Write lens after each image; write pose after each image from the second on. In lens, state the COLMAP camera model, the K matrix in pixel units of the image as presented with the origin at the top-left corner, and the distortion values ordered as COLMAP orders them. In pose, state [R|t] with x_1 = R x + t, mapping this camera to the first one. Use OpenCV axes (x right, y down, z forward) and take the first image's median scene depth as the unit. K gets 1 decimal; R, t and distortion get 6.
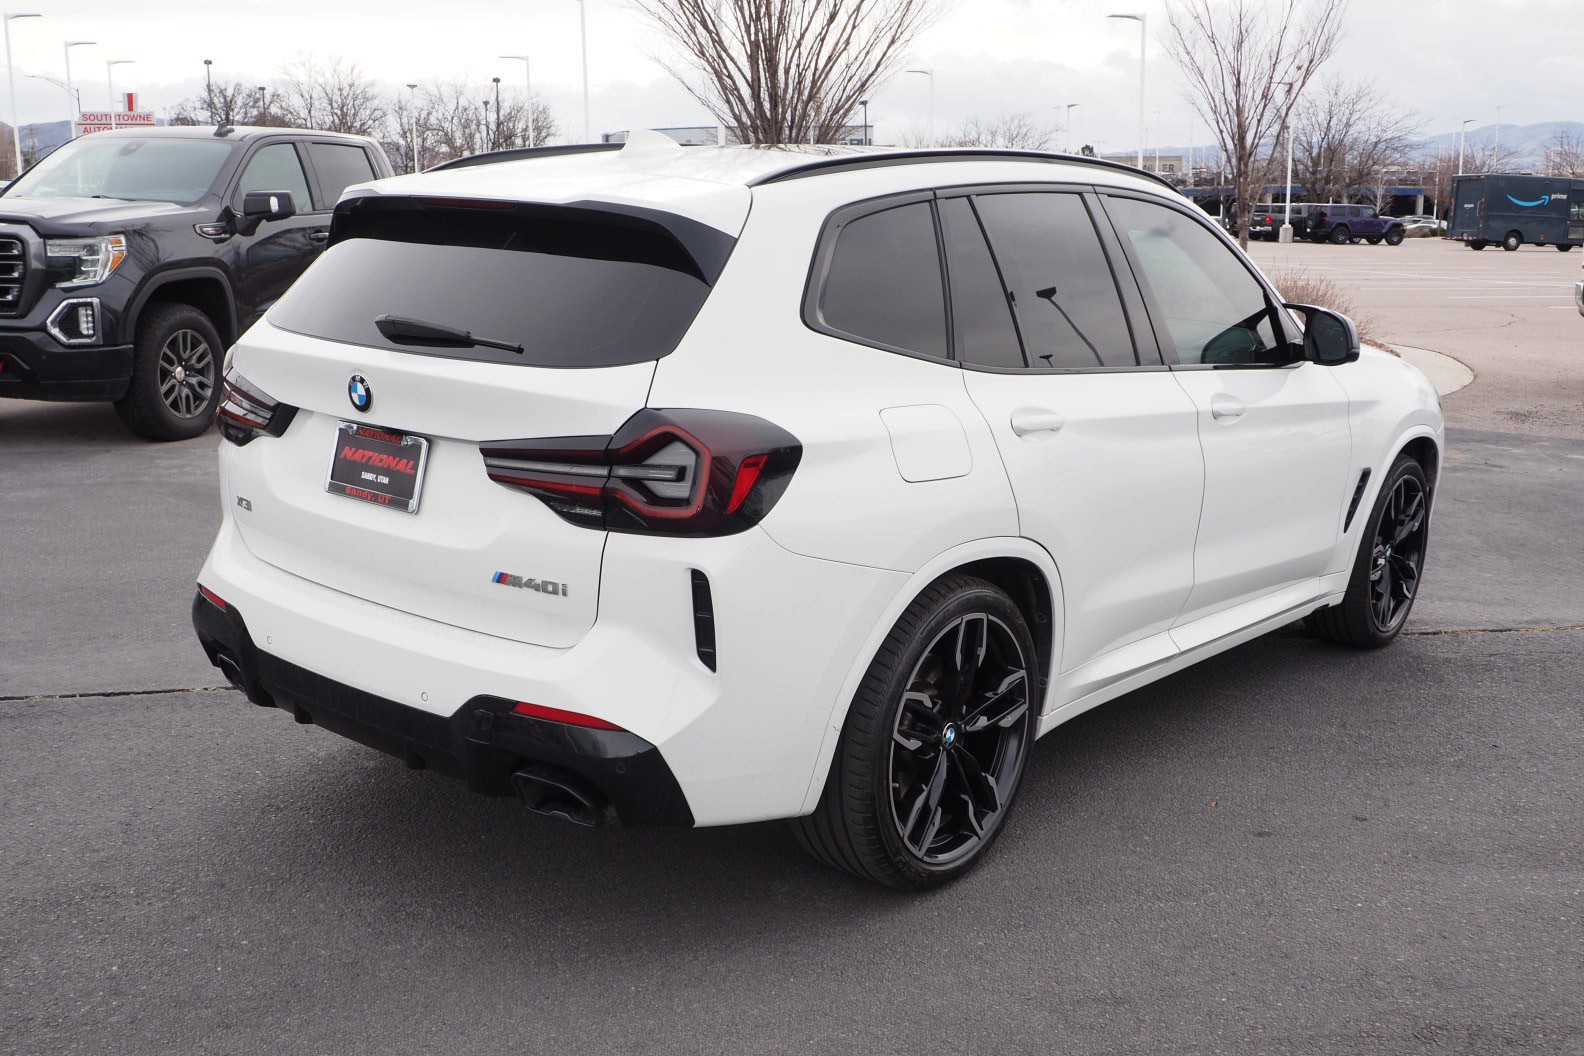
lens RADIAL K [[1589.5, 0, 792.0], [0, 1589.5, 528.0], [0, 0, 1]] dist [0.000486, 0.005158]
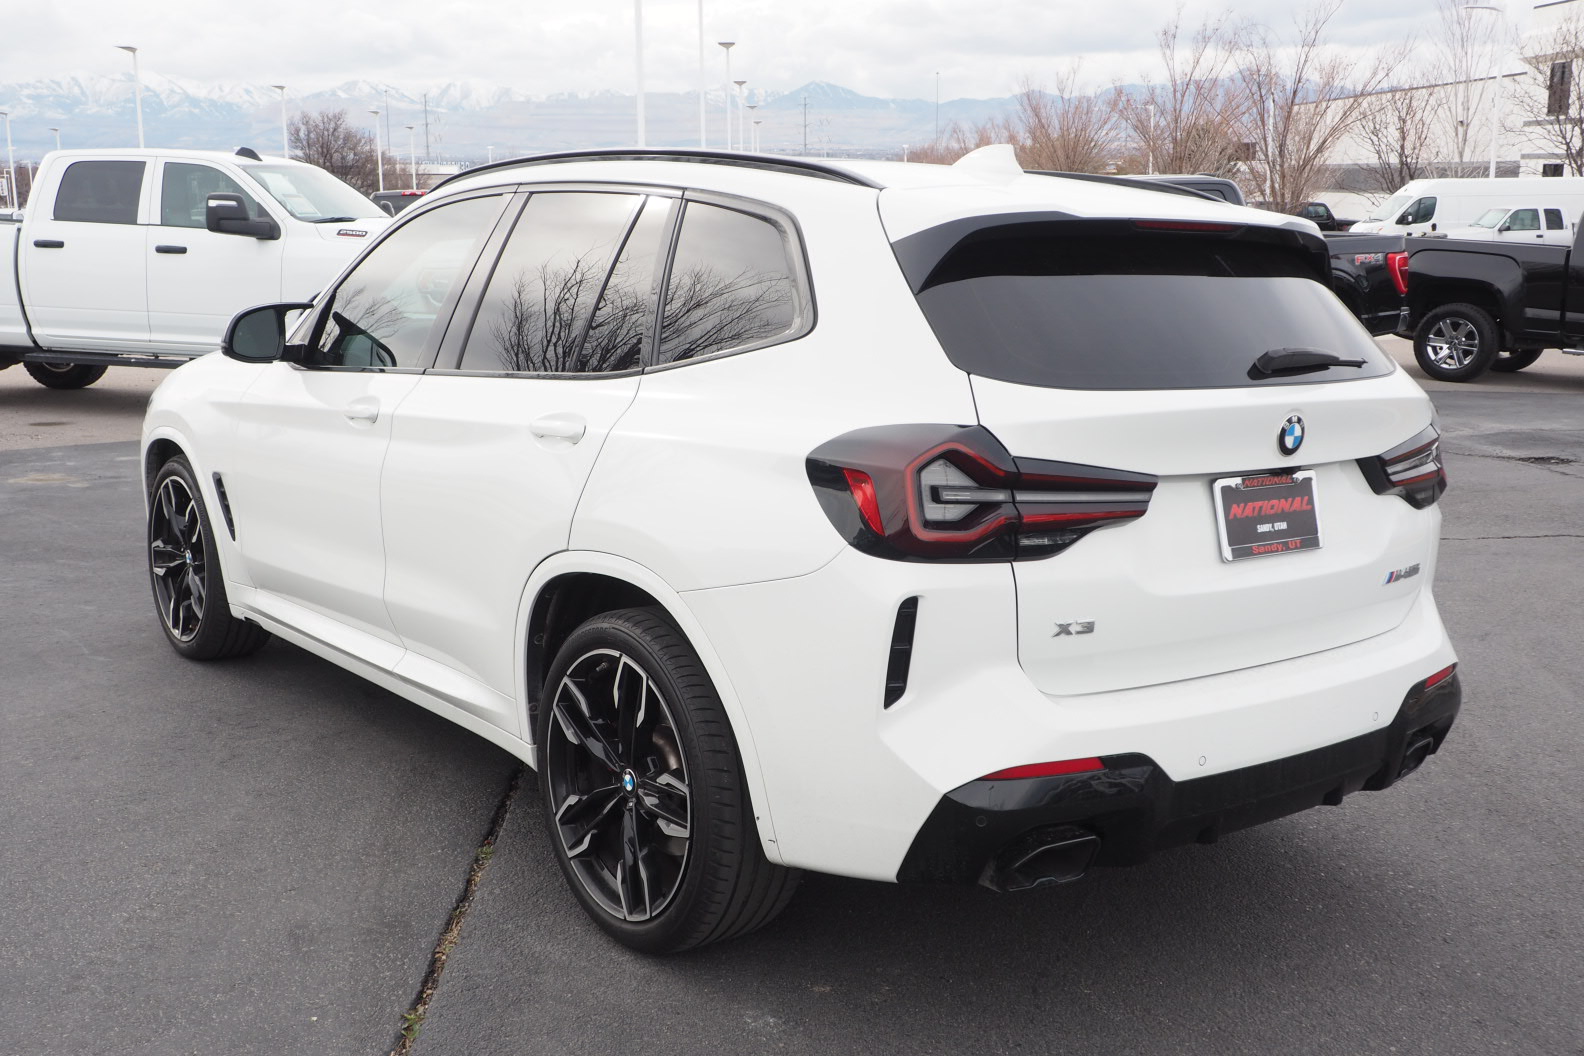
lens RADIAL K [[1589.5, 0, 792.0], [0, 1589.5, 528.0], [0, 0, 1]] dist [0.000486, 0.005158]
pose [[0.243687, -0.194252, 0.950201, -1.200676], [0.193214, 0.969821, 0.148712, -0.220848], [-0.950413, 0.147353, 0.273865, 1.013231]]
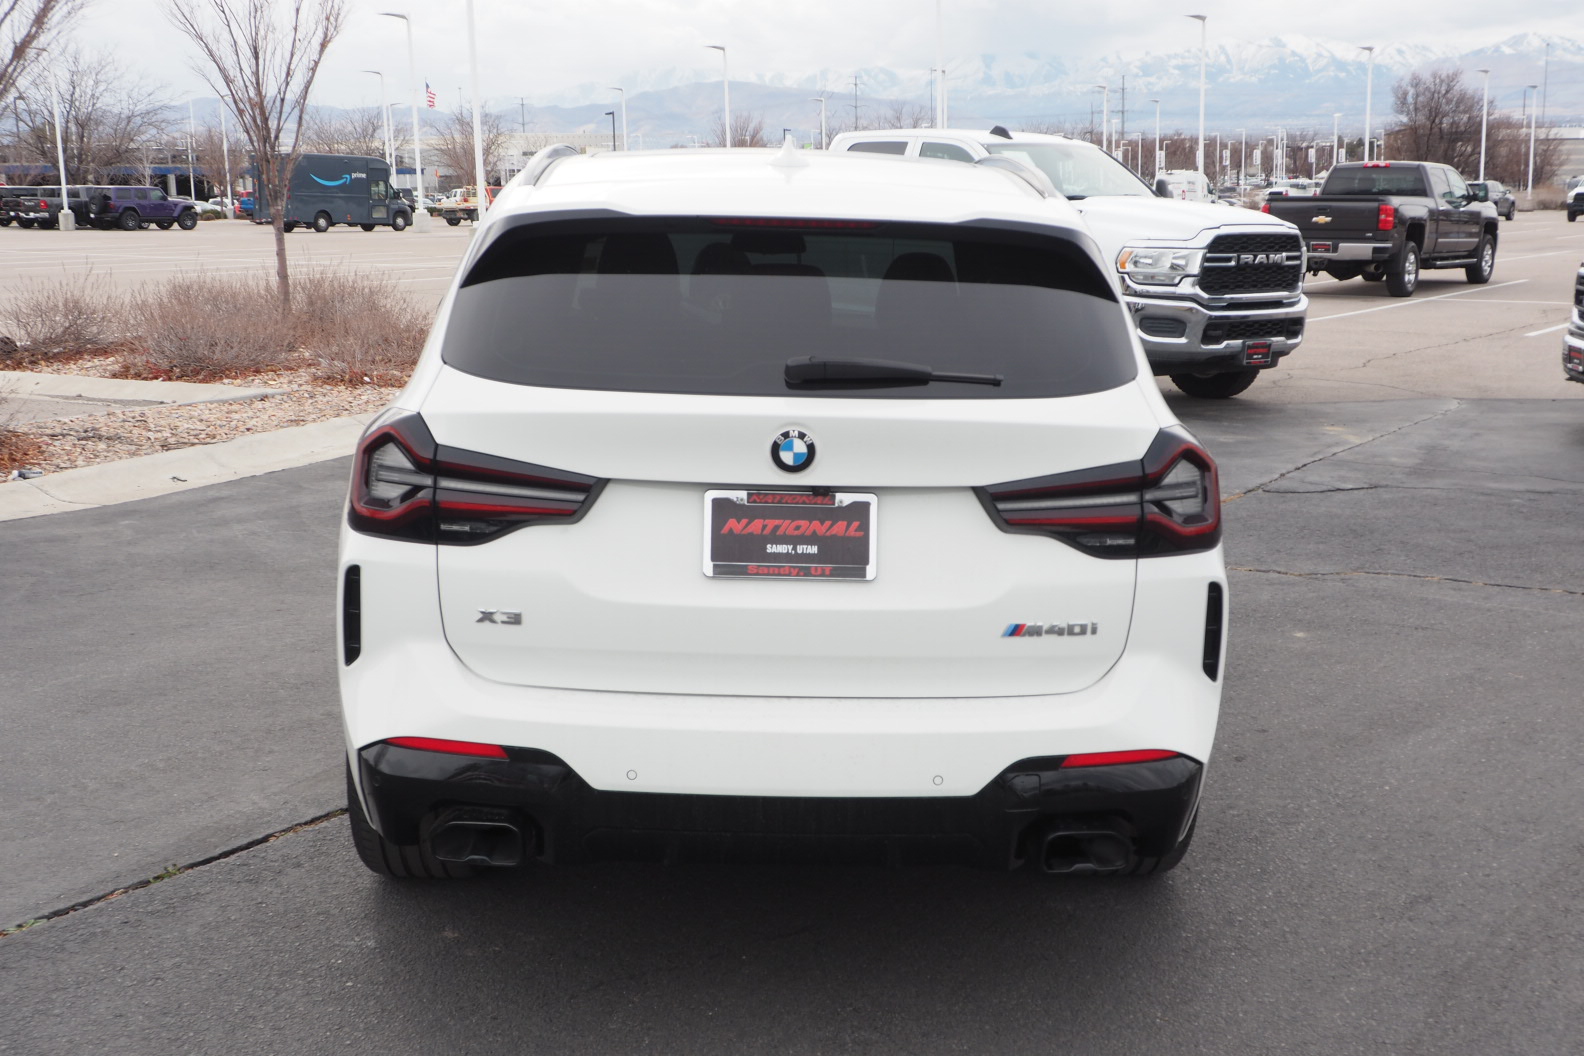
lens RADIAL K [[1747.7, 0, 831.5], [0, 1747.7, 535.4], [0, 0, 1]] dist [-0.024568, 0.012827]
pose [[0.747854, -0.139023, 0.649143, -0.851545], [0.140199, 0.988847, 0.050257, -0.082874], [-0.648890, 0.053424, 0.759004, 0.279040]]
